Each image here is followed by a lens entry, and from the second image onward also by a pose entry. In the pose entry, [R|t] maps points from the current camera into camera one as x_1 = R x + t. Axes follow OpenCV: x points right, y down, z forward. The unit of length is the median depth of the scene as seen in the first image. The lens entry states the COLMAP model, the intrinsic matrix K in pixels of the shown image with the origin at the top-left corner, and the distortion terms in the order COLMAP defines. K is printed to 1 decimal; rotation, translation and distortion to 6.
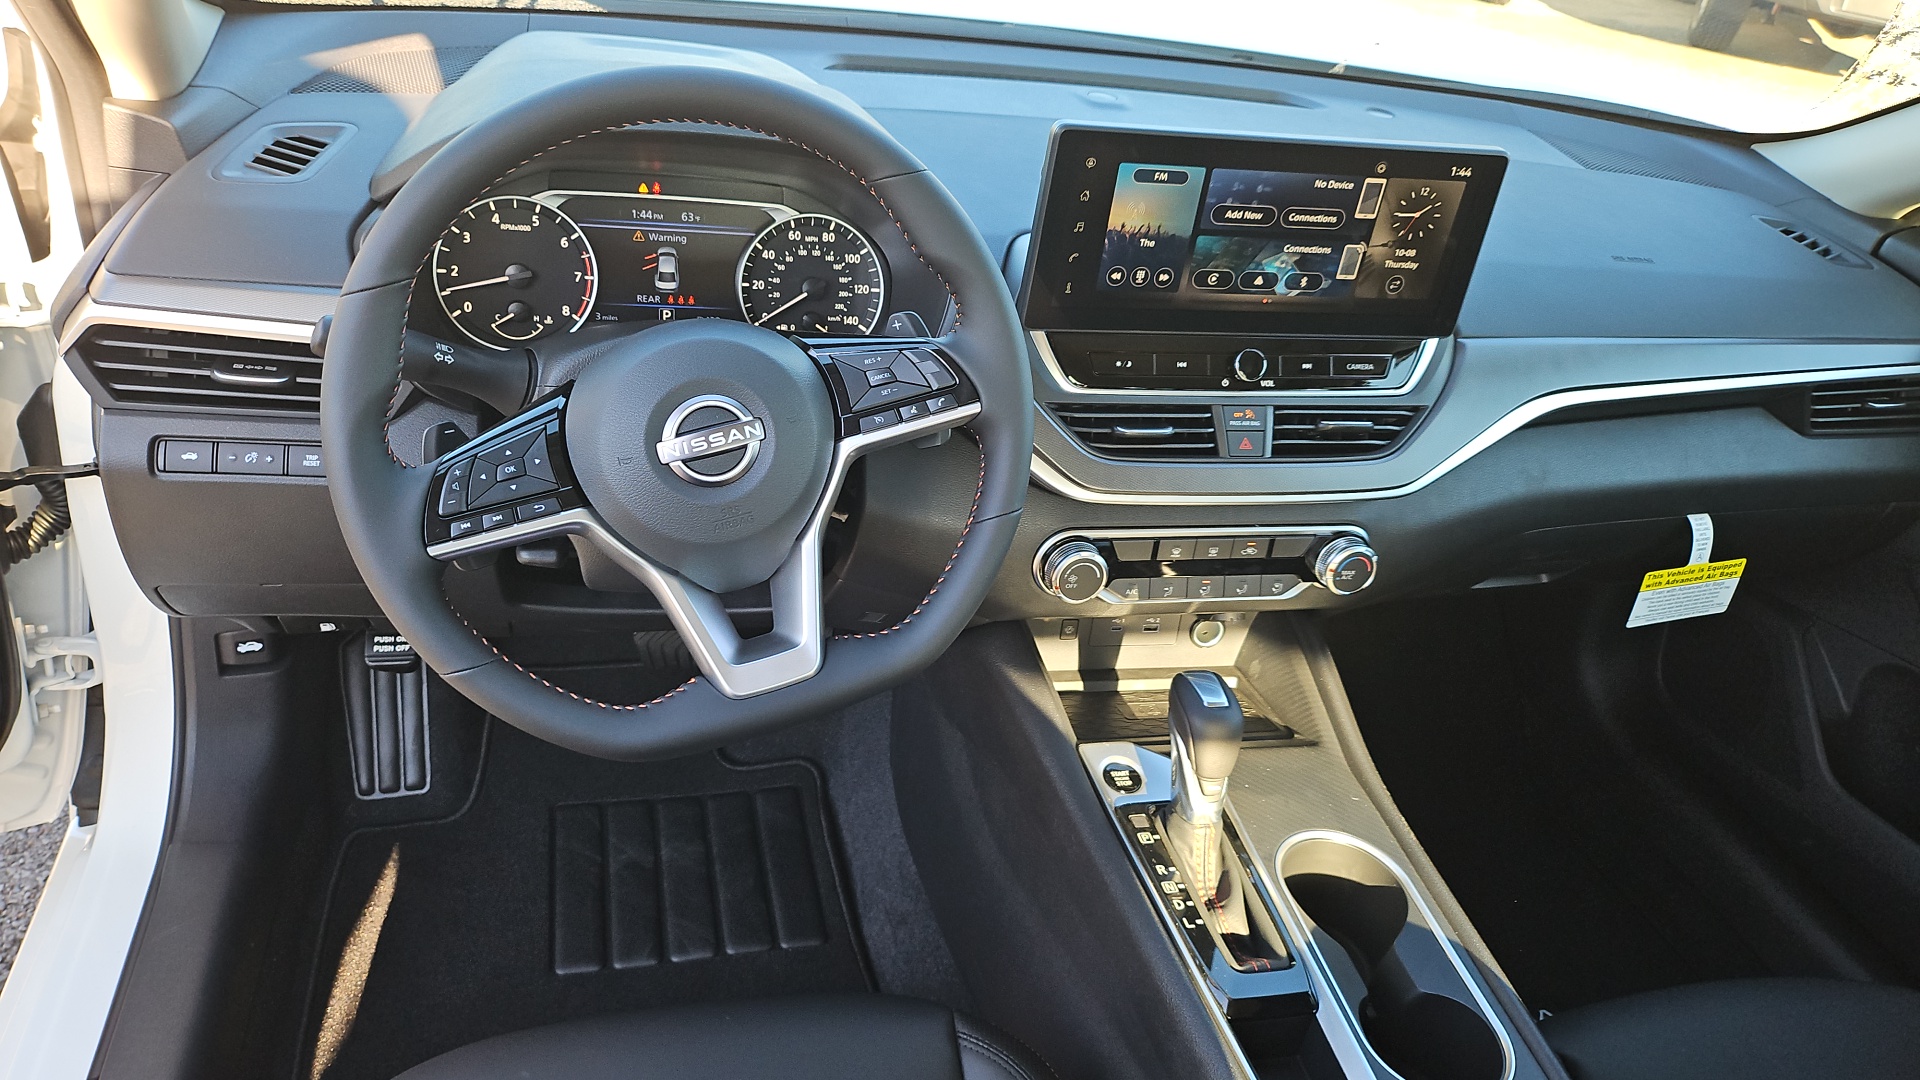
lens RADIAL K [[1365.5, 0, 960.0], [0, 1365.5, 540.0], [0, 0, 1]] dist [0.042240, -0.042130]
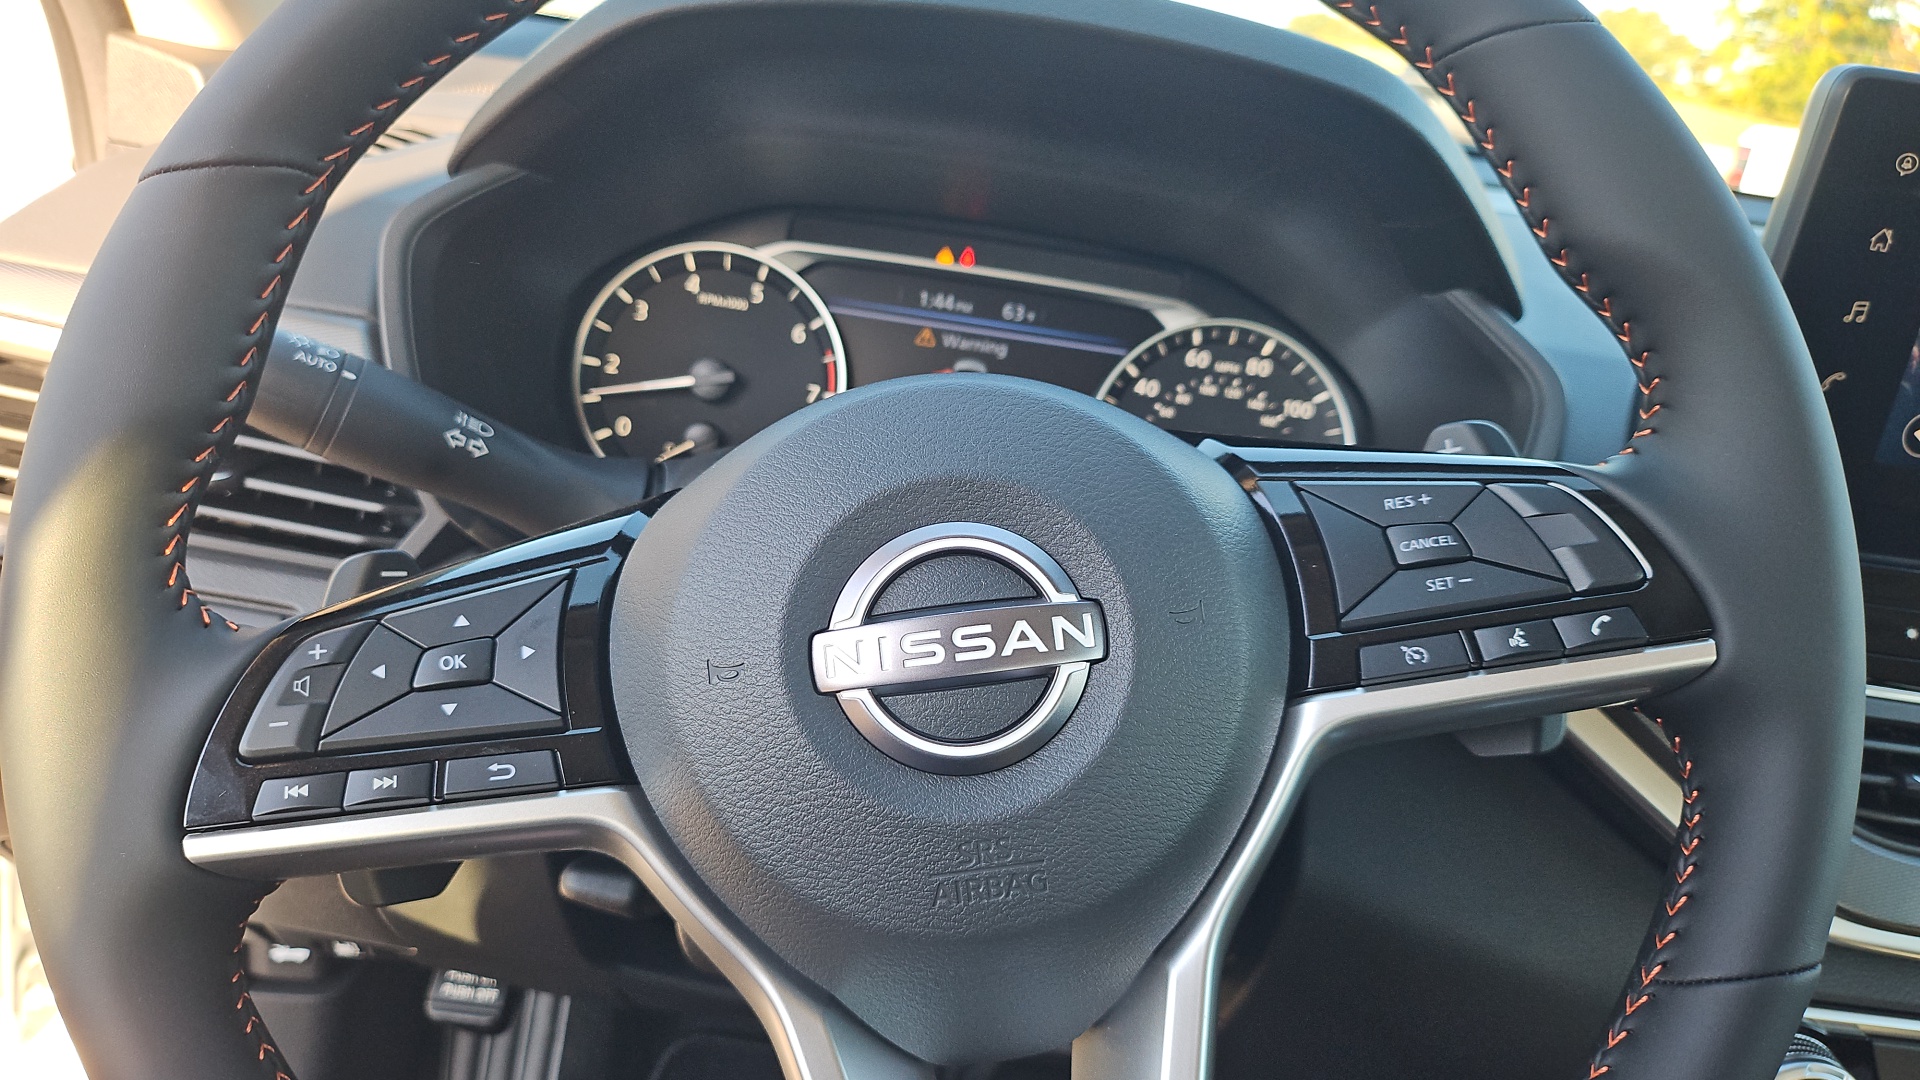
lens RADIAL K [[1365.5, 0, 960.0], [0, 1365.5, 540.0], [0, 0, 1]] dist [0.042240, -0.042130]
pose [[0.963653, 0.084291, -0.253511, -0.083137], [-0.143307, 0.963941, -0.224234, -0.016395], [0.225468, 0.252414, 0.940984, 0.590500]]
